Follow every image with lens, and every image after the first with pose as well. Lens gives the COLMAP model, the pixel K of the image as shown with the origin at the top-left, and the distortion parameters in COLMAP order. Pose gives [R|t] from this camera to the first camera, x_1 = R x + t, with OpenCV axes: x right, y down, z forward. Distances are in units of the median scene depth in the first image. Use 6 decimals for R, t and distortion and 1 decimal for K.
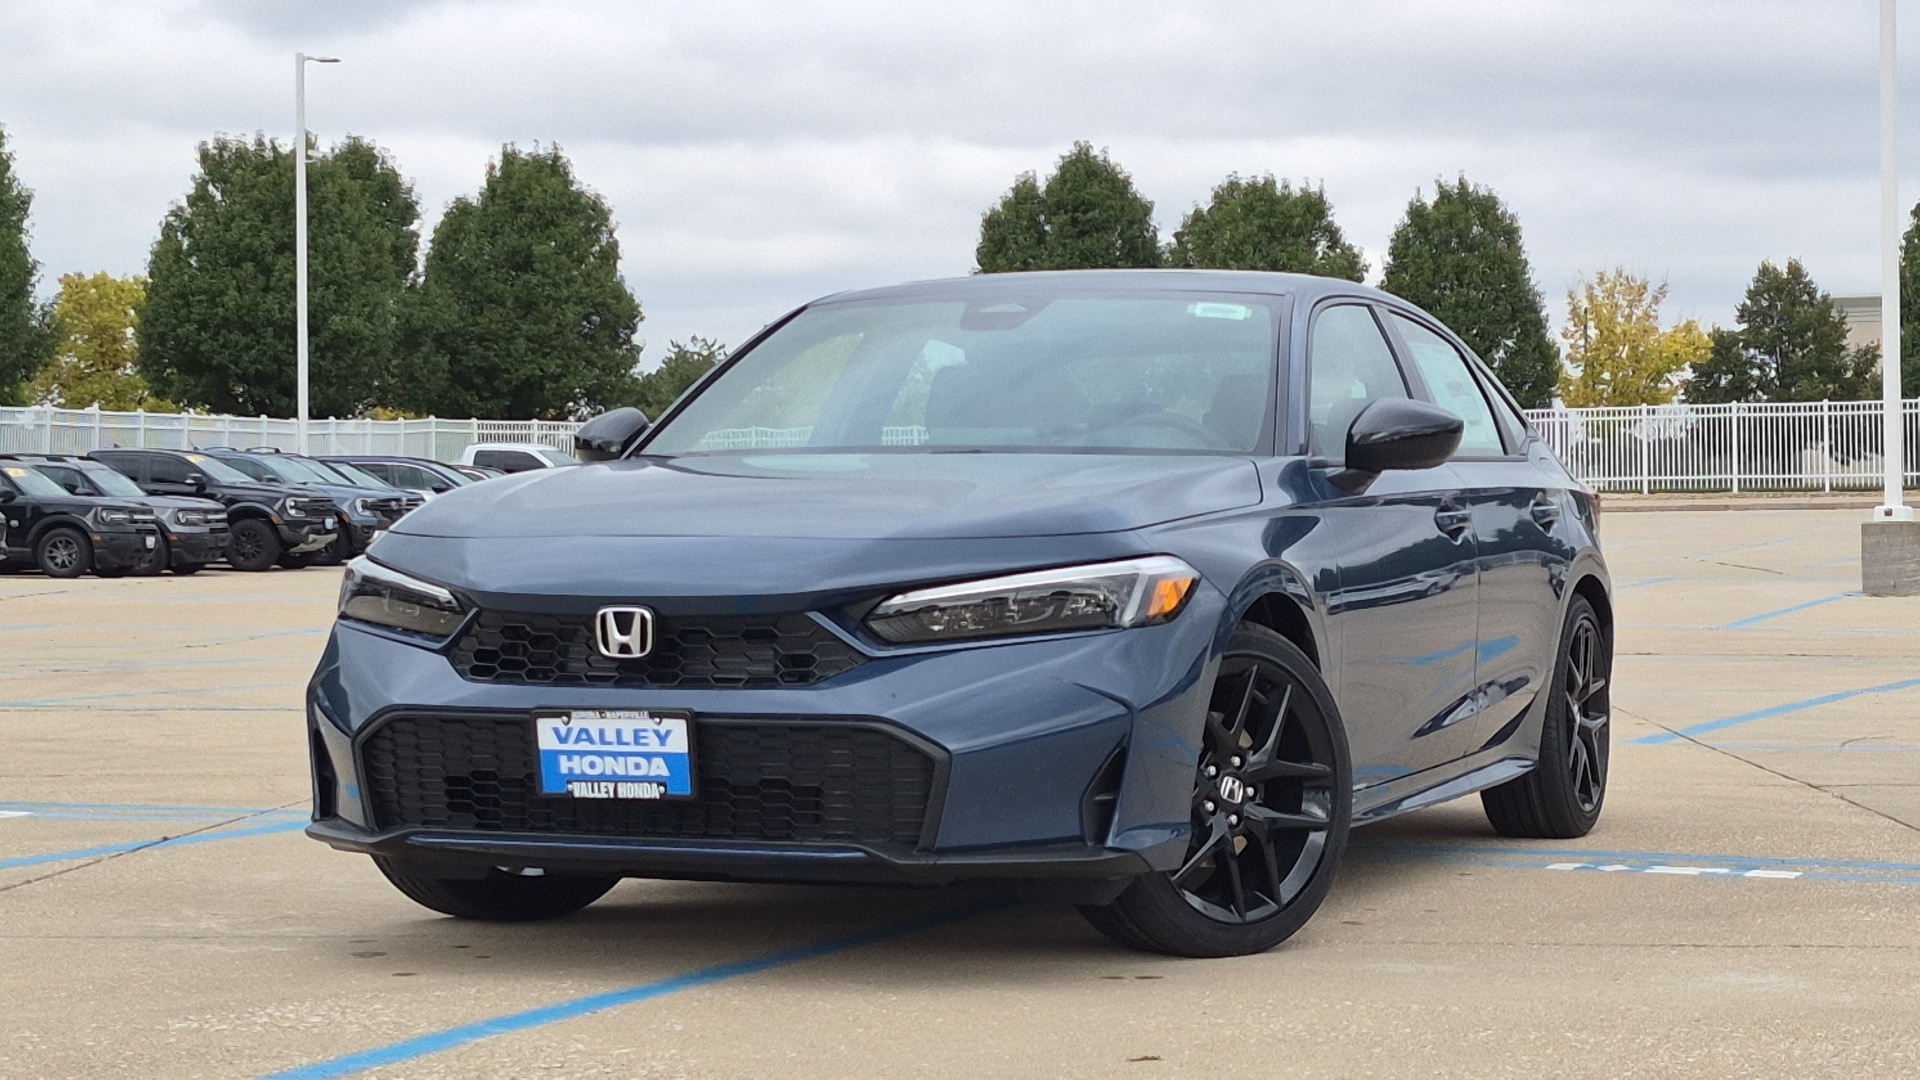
lens RADIAL K [[3552.5, 0, 970.7], [0, 3552.5, 526.0], [0, 0, 1]] dist [0.052341, 0.000000]
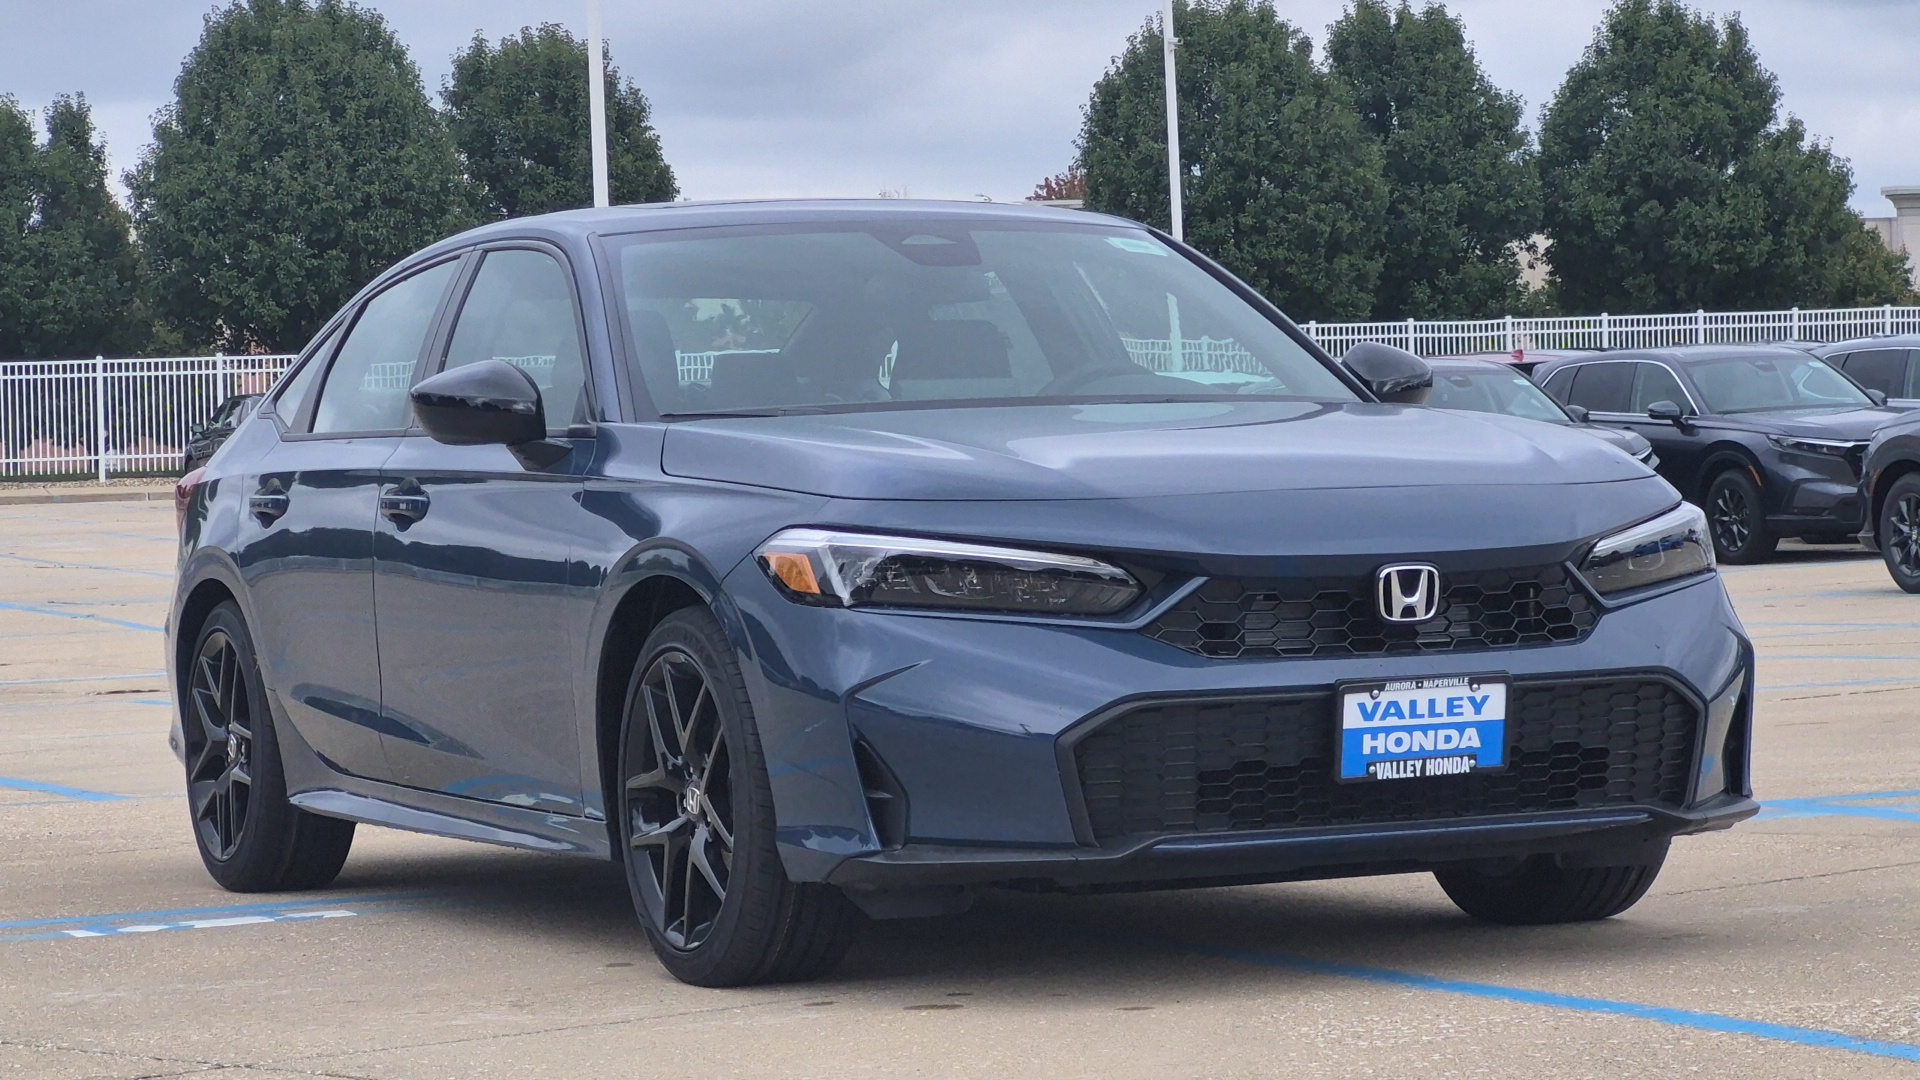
lens RADIAL K [[5753.3, 0, 961.8], [0, 5753.3, 540.0], [0, 0, 1]] dist [-0.136303, 0.000000]
pose [[0.688368, -0.031116, 0.724693, -1.229136], [0.036788, 0.999291, 0.007962, 0.000872], [-0.724428, 0.021179, 0.689025, 0.082356]]
